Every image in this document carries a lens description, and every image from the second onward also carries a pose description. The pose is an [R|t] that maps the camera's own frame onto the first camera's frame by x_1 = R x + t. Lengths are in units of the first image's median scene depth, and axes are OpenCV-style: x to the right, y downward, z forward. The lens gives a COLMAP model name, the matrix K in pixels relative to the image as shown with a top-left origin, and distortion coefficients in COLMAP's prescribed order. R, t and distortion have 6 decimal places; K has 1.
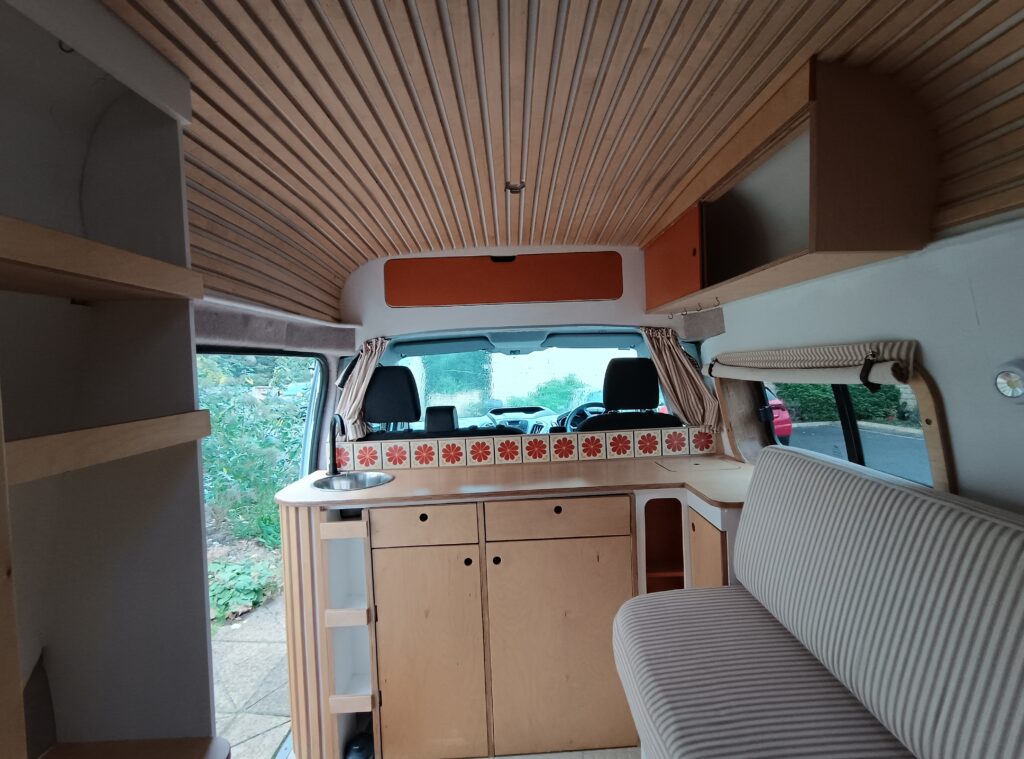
lens RADIAL K [[468.2, 0, 512.0], [0, 468.2, 379.5], [0, 0, 1]] dist [0.000884, 0.000098]
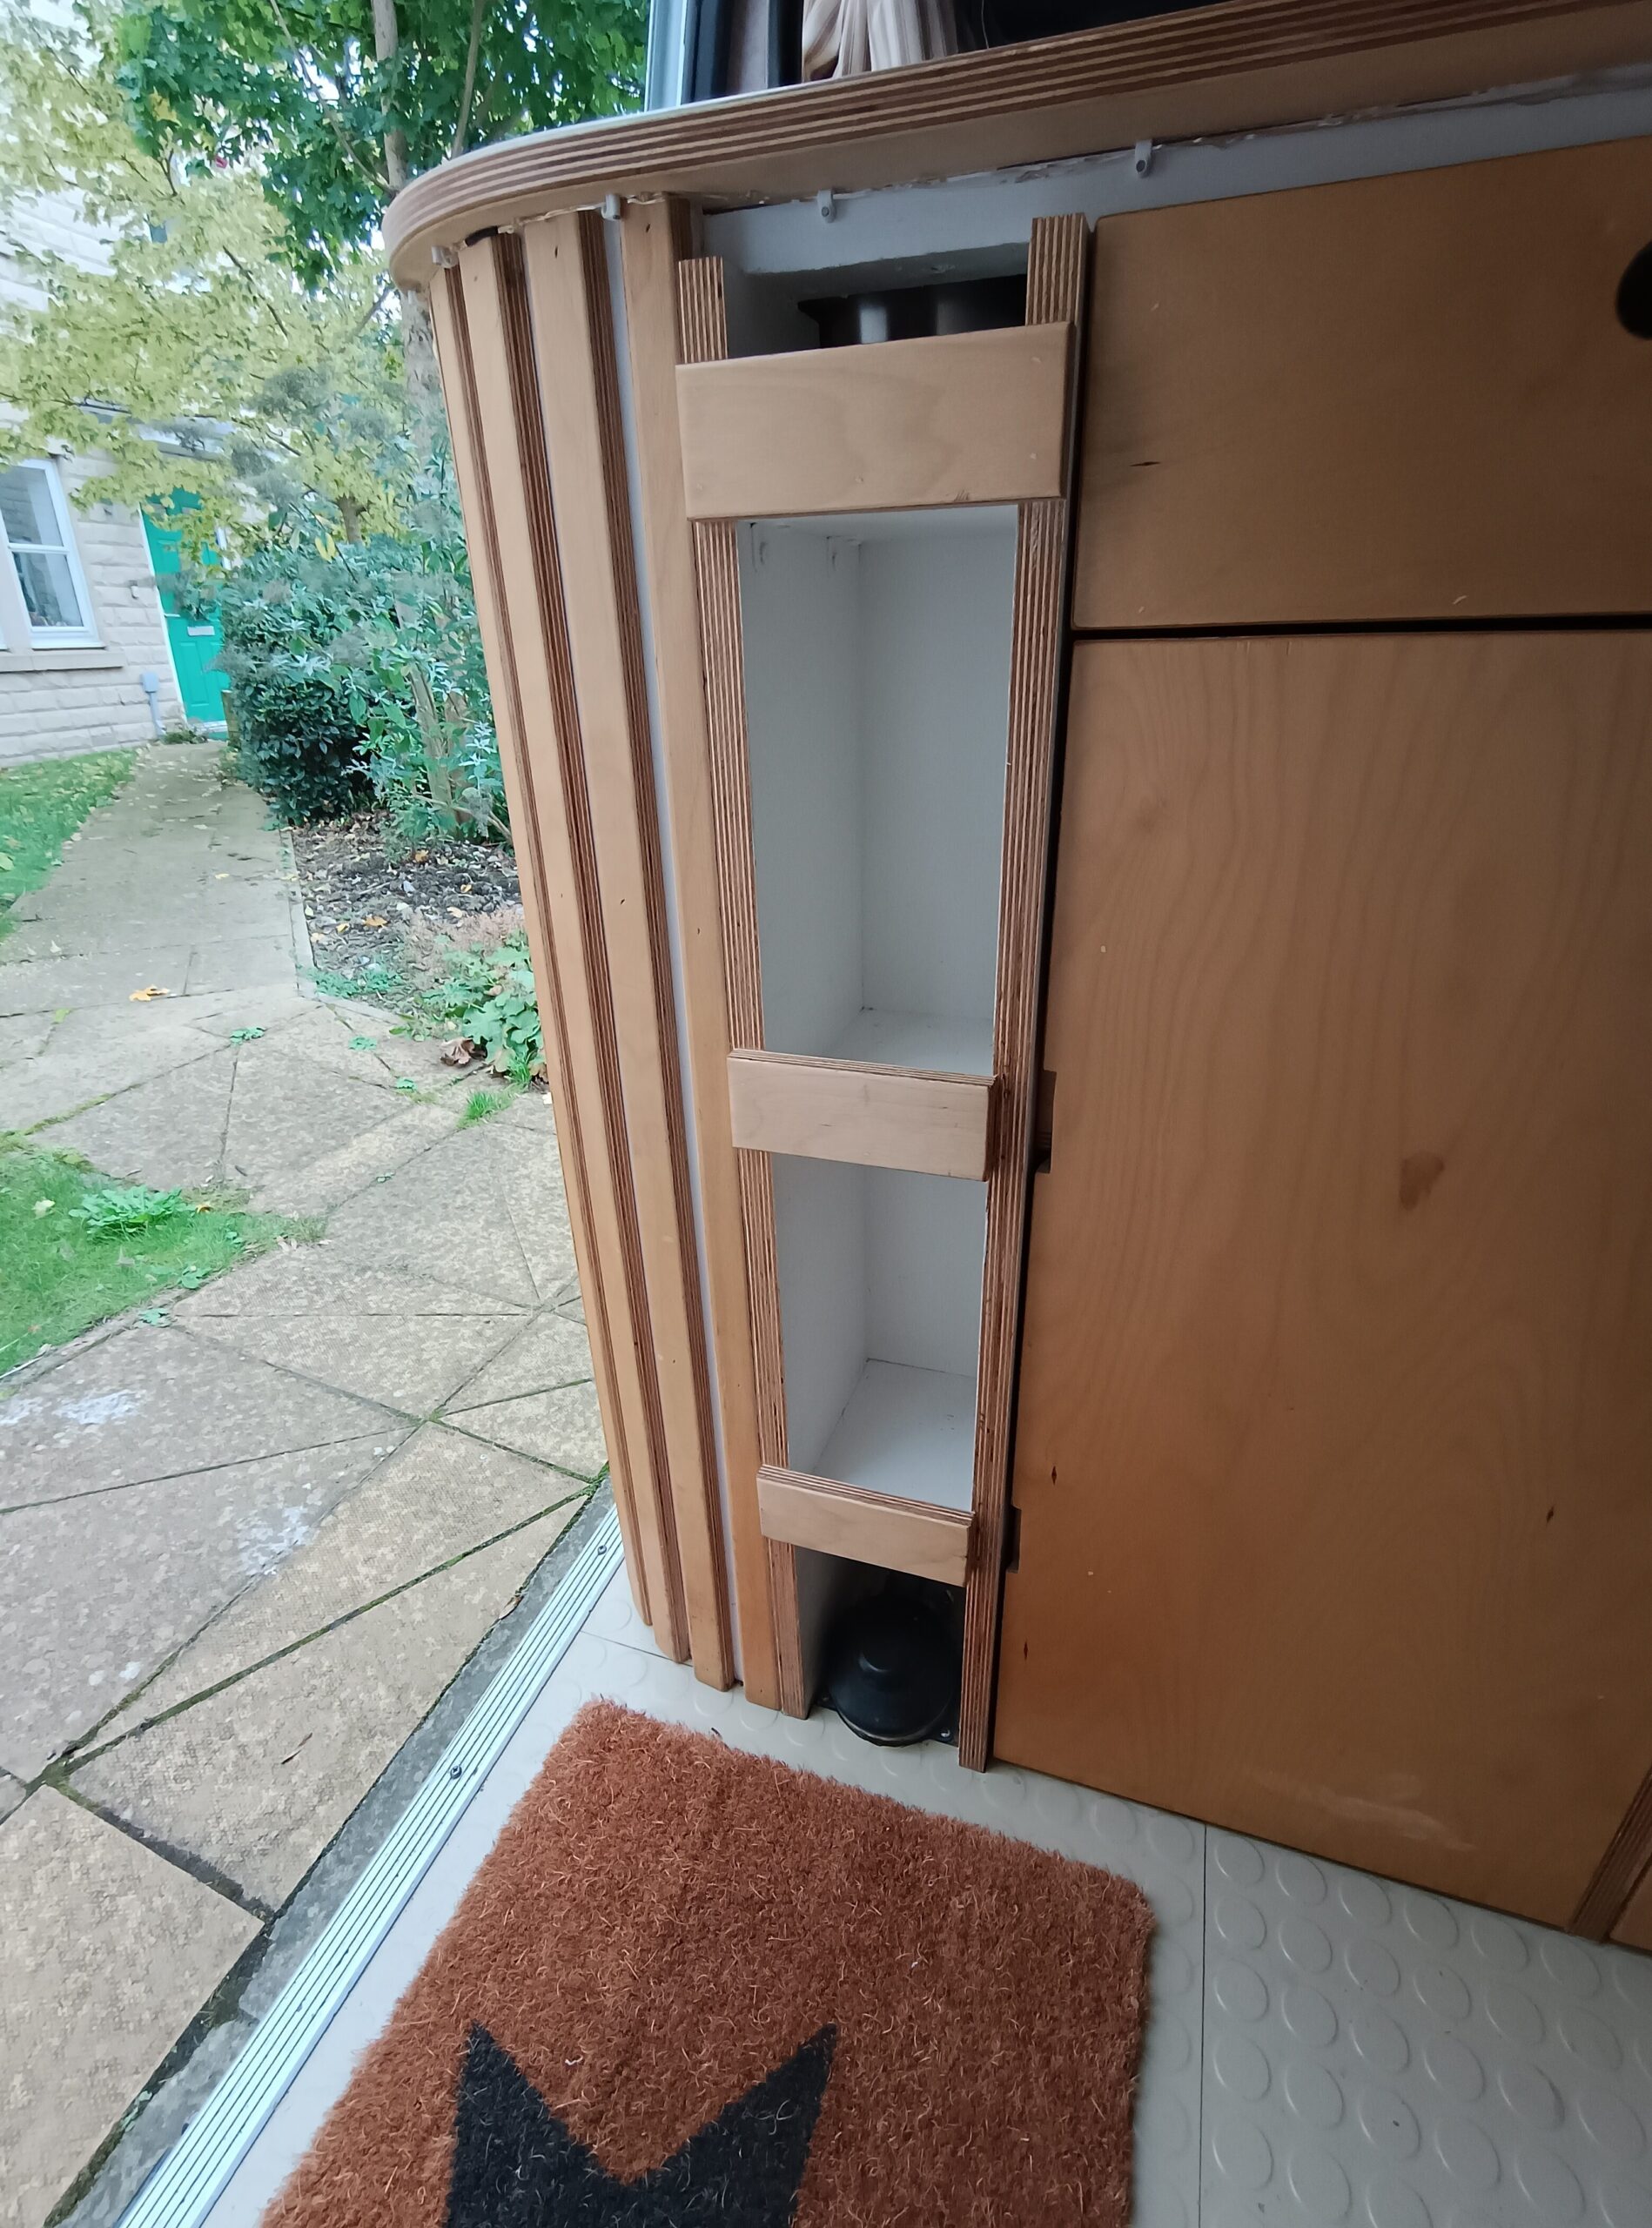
lens RADIAL K [[1018.7, 0, 827.4], [0, 1018.7, 1124.6], [0, 0, 1]] dist [0.000884, 0.000098]
pose [[0.945038, 0.158981, -0.285706, -0.212125], [-0.021634, 0.902314, 0.430536, 0.293208], [0.326243, -0.400692, 0.856160, 0.565157]]
